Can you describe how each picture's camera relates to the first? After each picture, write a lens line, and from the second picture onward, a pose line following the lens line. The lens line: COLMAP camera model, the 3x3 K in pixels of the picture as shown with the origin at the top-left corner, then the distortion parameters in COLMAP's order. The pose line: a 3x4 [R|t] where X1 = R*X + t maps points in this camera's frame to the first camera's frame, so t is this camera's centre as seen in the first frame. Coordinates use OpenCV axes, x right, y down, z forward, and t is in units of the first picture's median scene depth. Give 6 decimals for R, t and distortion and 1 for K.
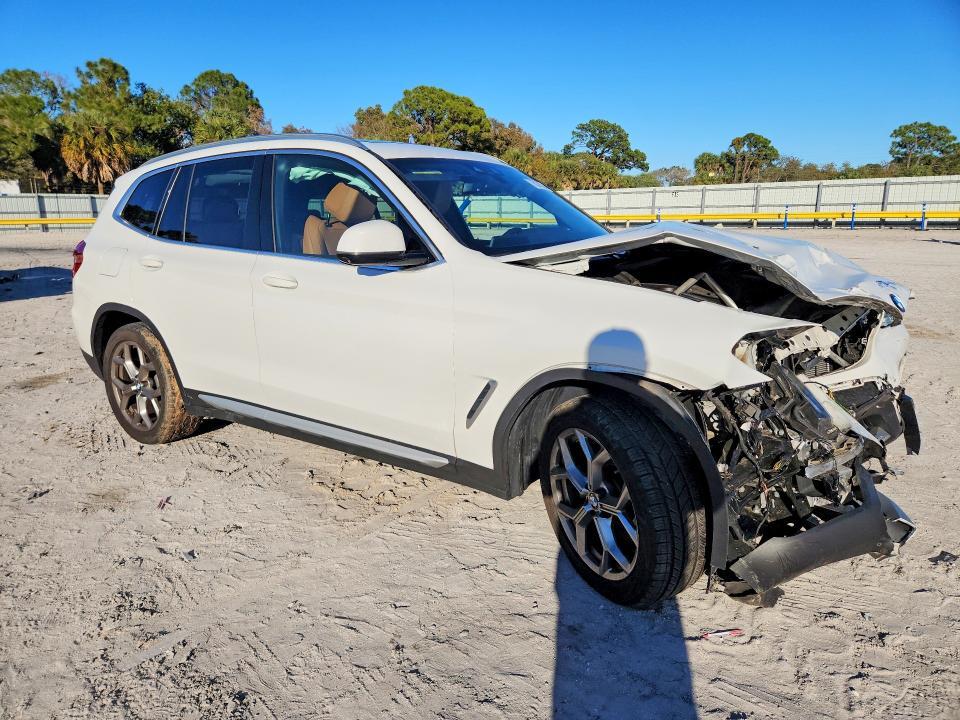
lens RADIAL K [[742.8, 0, 481.3], [0, 742.8, 362.9], [0, 0, 1]] dist [0.033173, -0.017056]
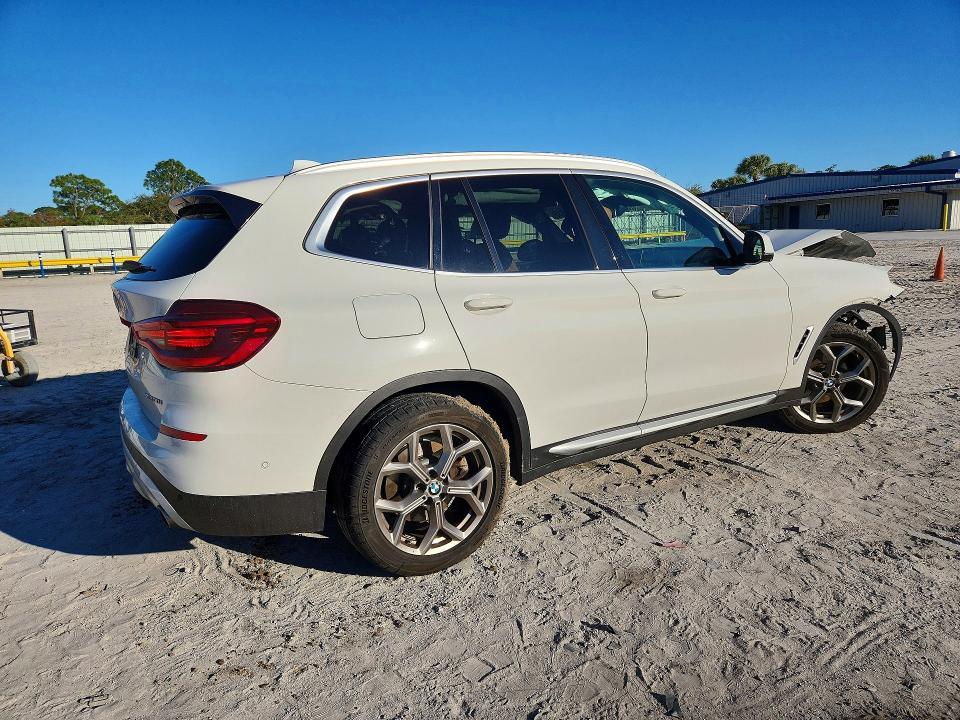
lens RADIAL K [[742.8, 0, 481.7], [0, 742.8, 360.4], [0, 0, 1]] dist [0.033173, -0.017056]
pose [[0.296412, -0.159207, 0.941697, -0.313689], [0.228393, 0.969215, 0.091969, -0.039625], [-0.927349, 0.187816, 0.323649, 0.208792]]
